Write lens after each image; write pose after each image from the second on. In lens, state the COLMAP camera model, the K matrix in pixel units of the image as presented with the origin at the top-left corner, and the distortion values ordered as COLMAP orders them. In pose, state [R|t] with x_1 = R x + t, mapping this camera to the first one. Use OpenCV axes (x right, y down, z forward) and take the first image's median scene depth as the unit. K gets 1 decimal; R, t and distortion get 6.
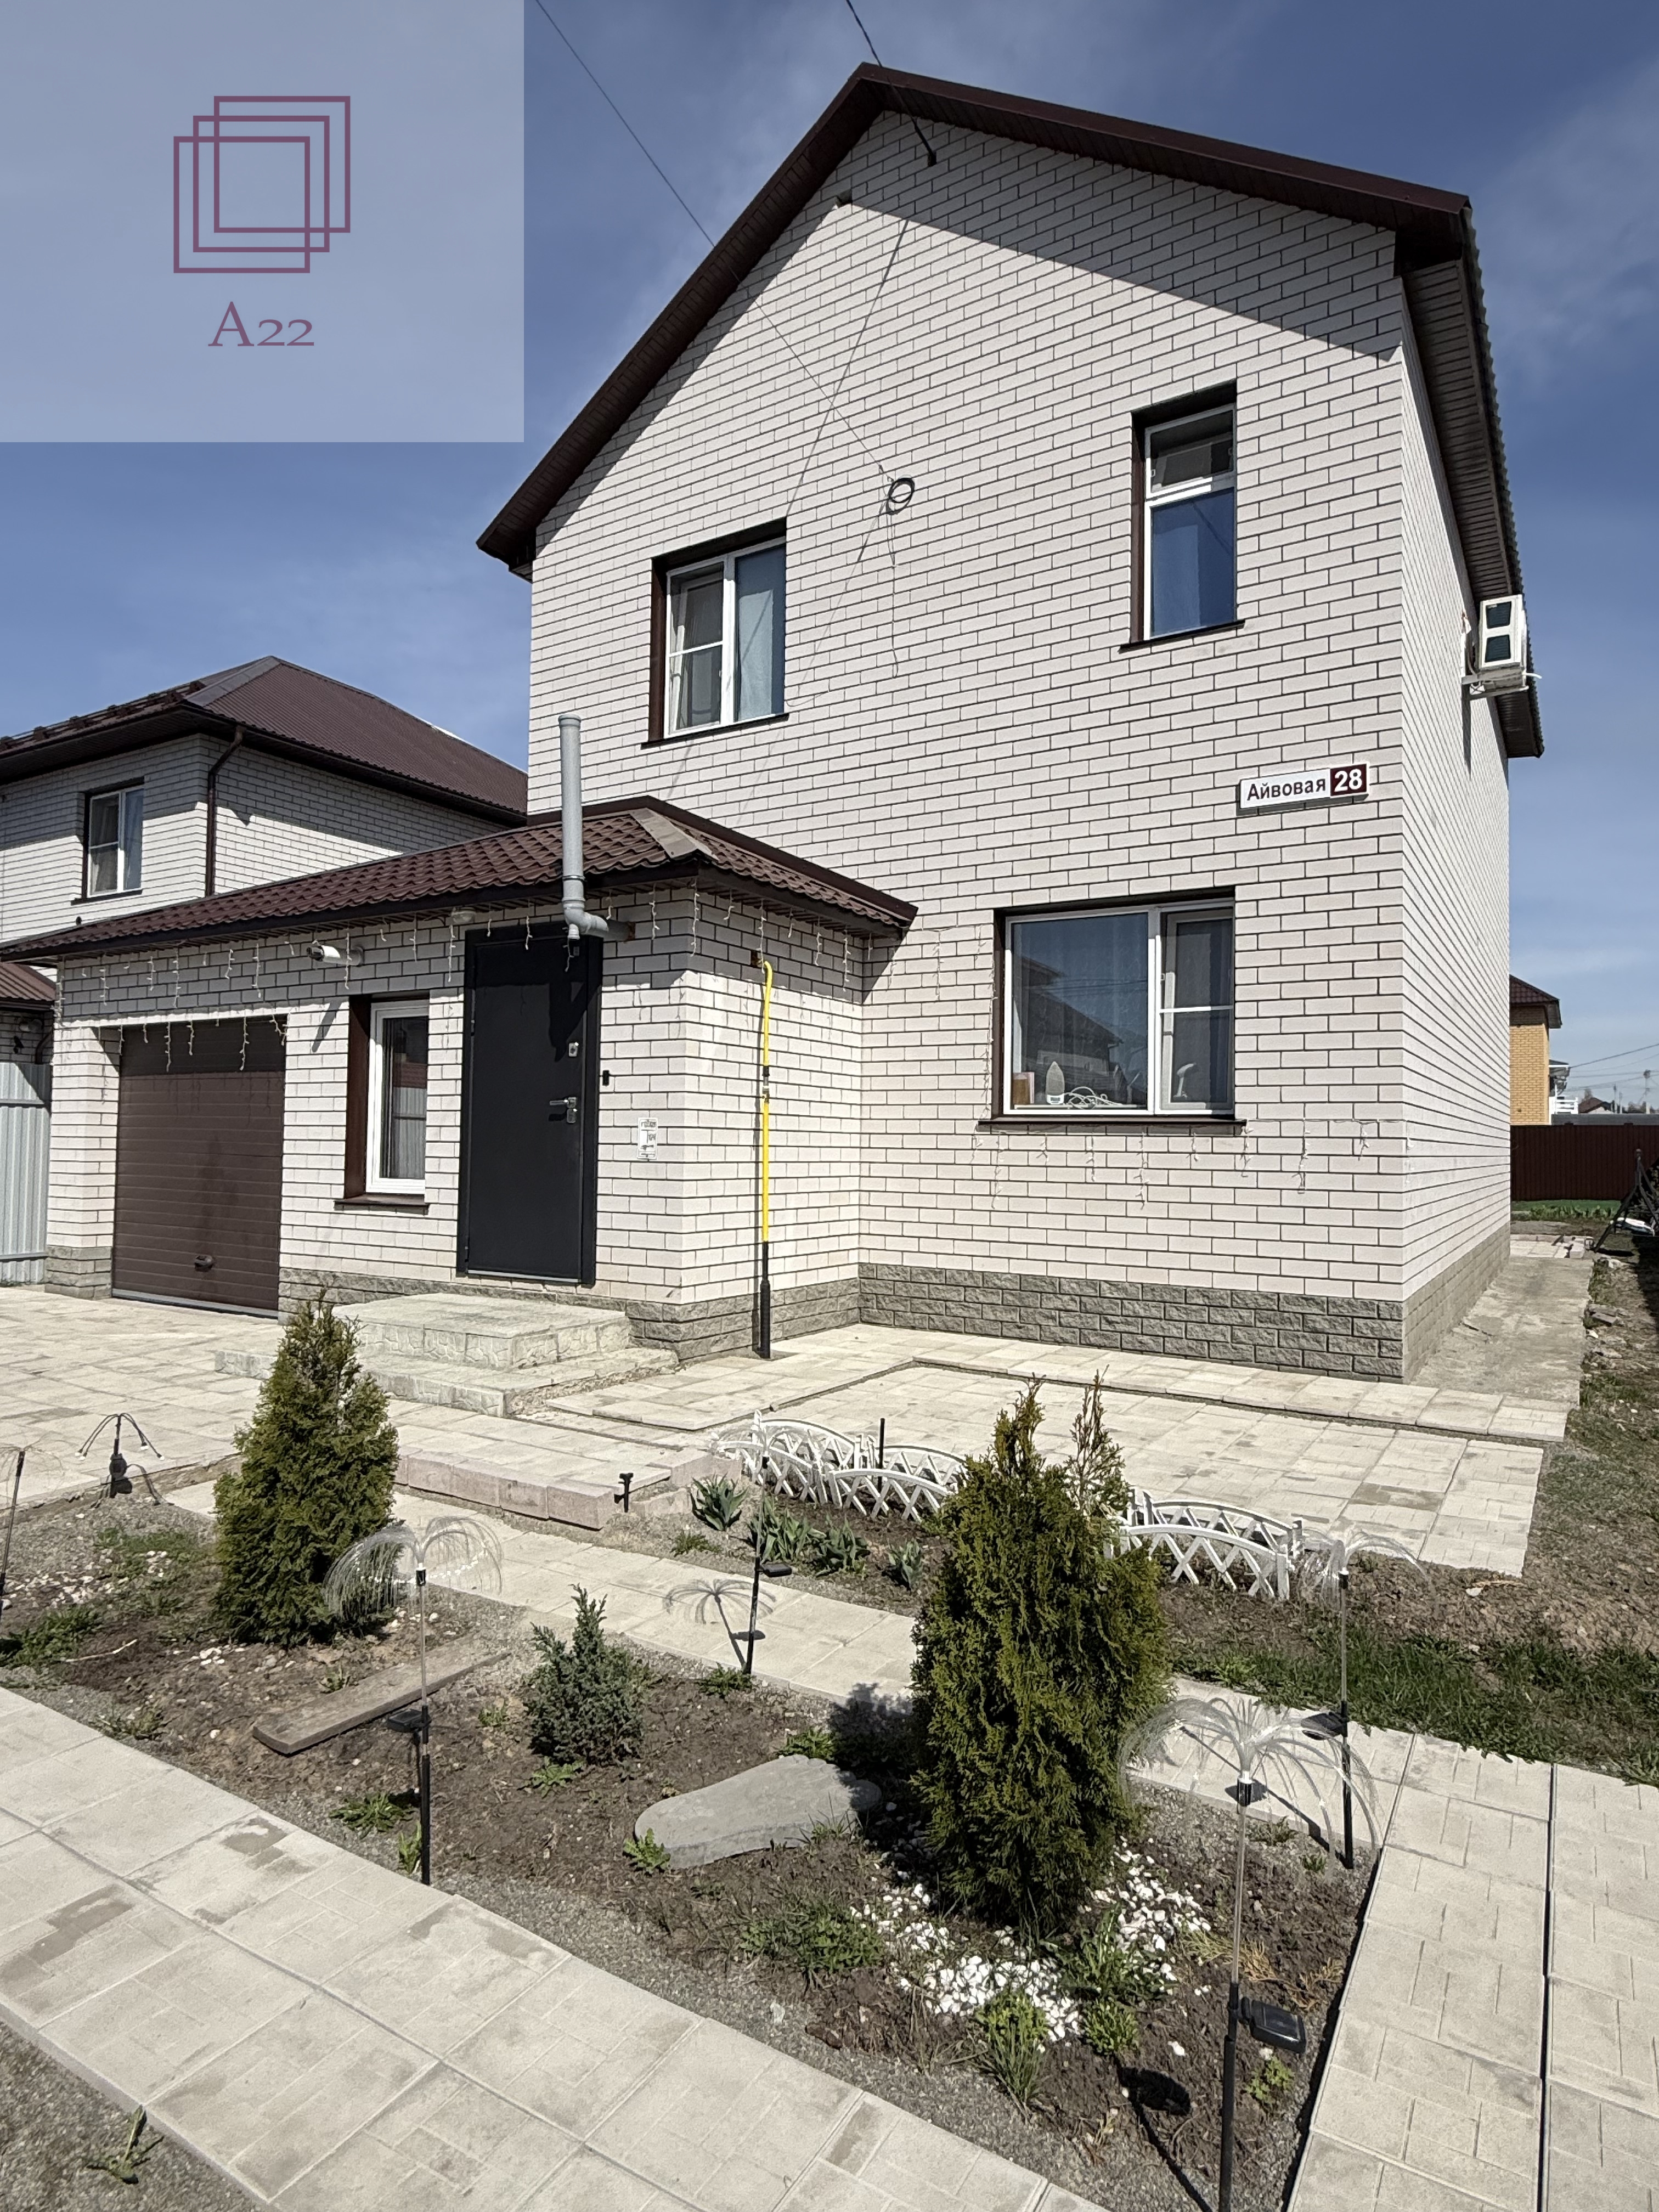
lens RADIAL K [[1249.6, 0, 826.5], [0, 1249.6, 1096.9], [0, 0, 1]] dist [0.001298, 0.000854]
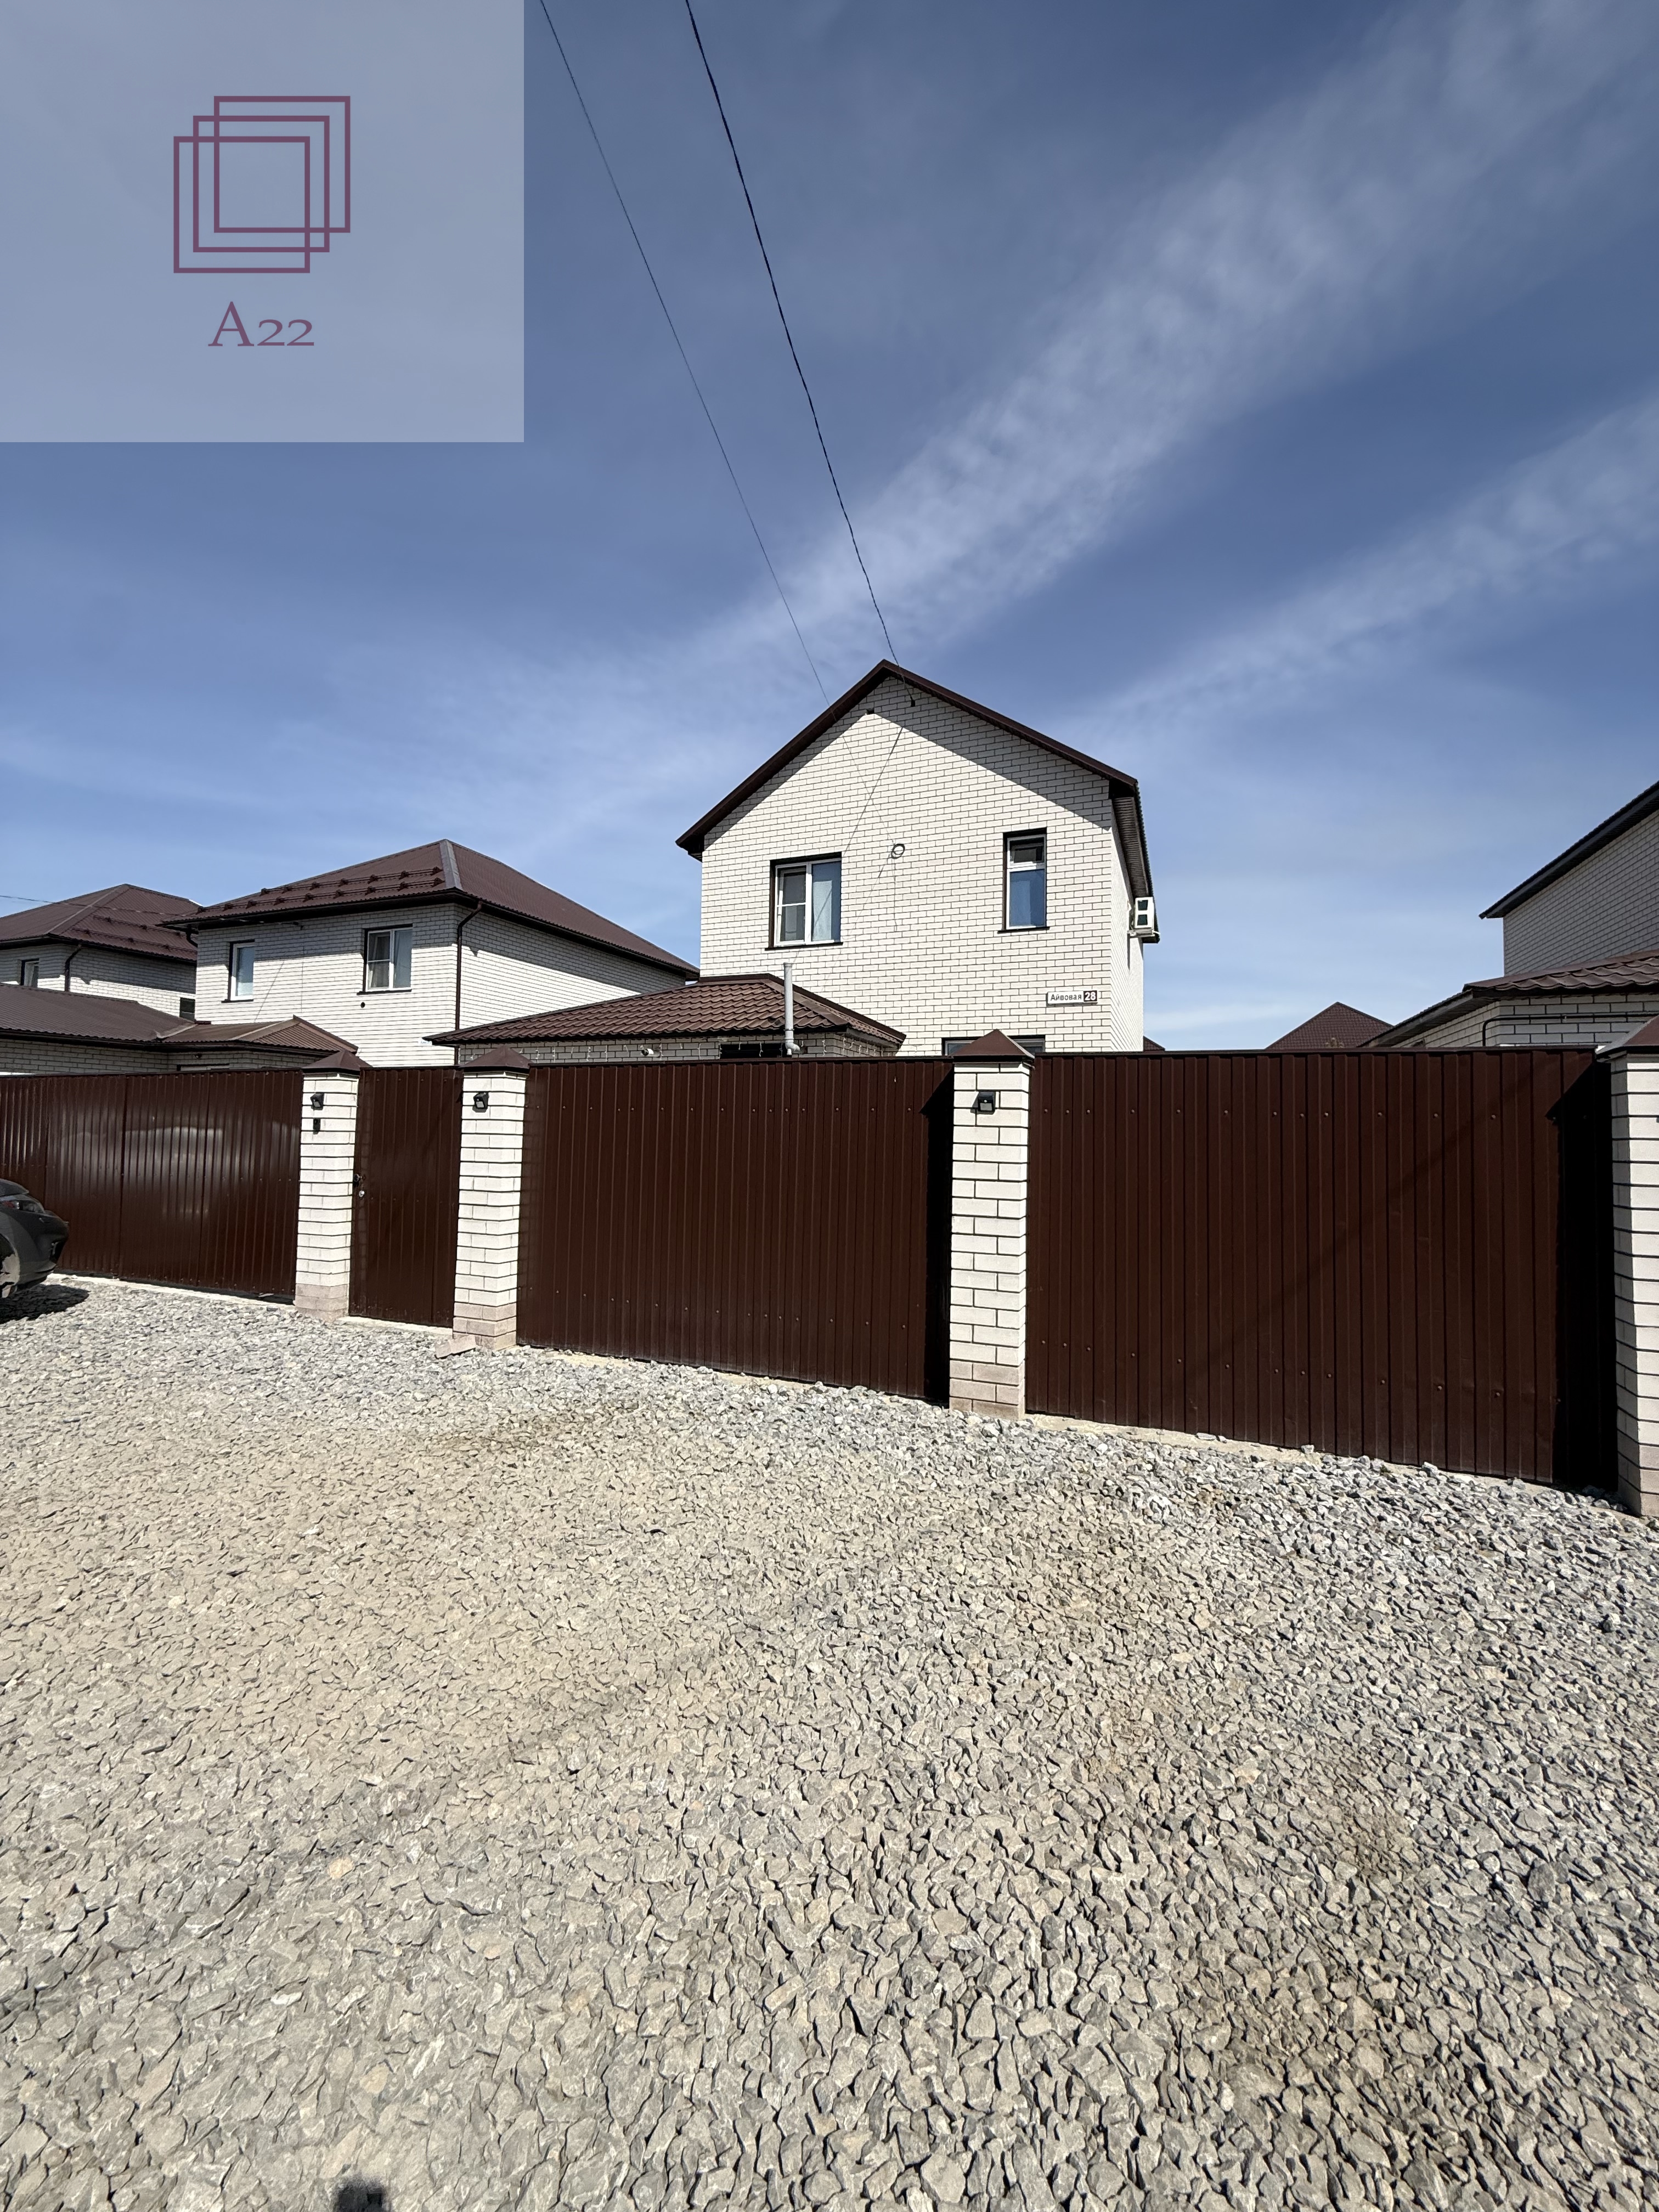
lens RADIAL K [[878.3, 0, 823.4], [0, 878.3, 1099.2], [0, 0, 1]] dist [0.000224, 0.000040]
pose [[0.987239, 0.008001, 0.159044, -0.349303], [-0.008077, 0.999967, -0.000170, -0.034879], [-0.159040, -0.001117, 0.987272, -0.589105]]
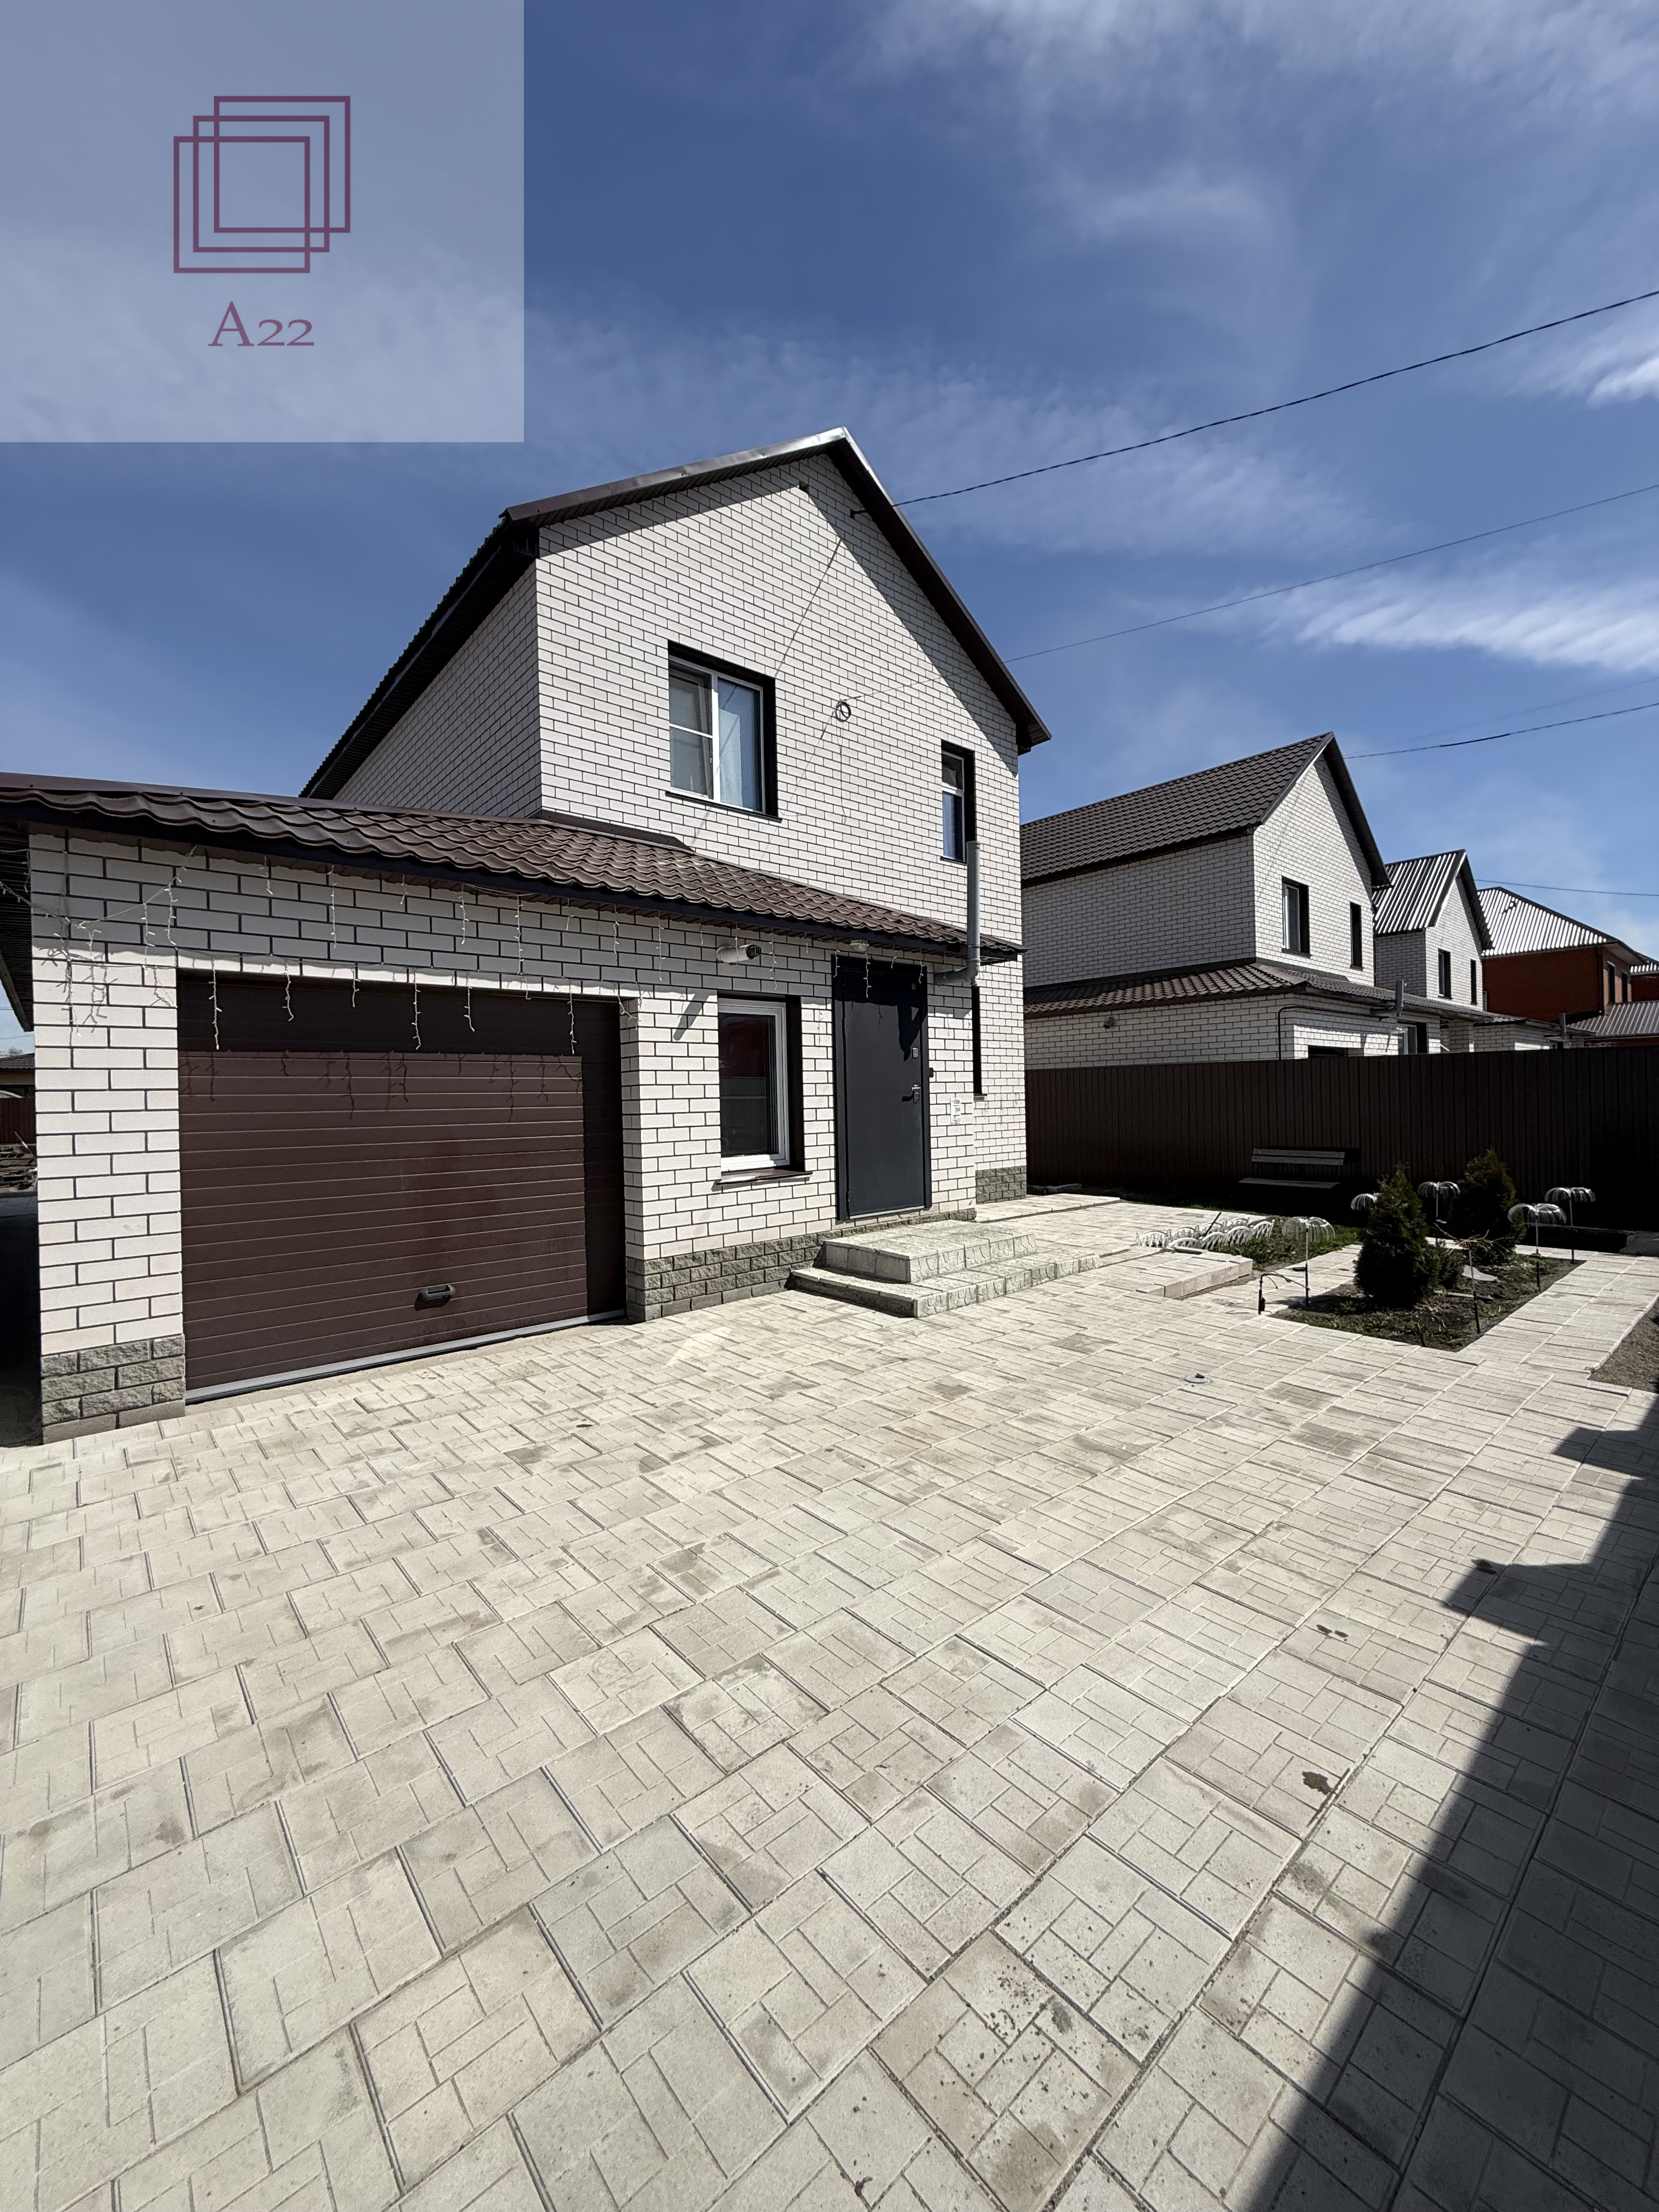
lens RADIAL K [[882.5, 0, 827.7], [0, 882.5, 1096.9], [0, 0, 1]] dist [0.002055, 0.000216]
pose [[0.302517, -0.018538, 0.952964, -1.136387], [-0.009351, 0.999705, 0.022415, -0.007520], [-0.953098, -0.015692, 0.302254, 0.720847]]
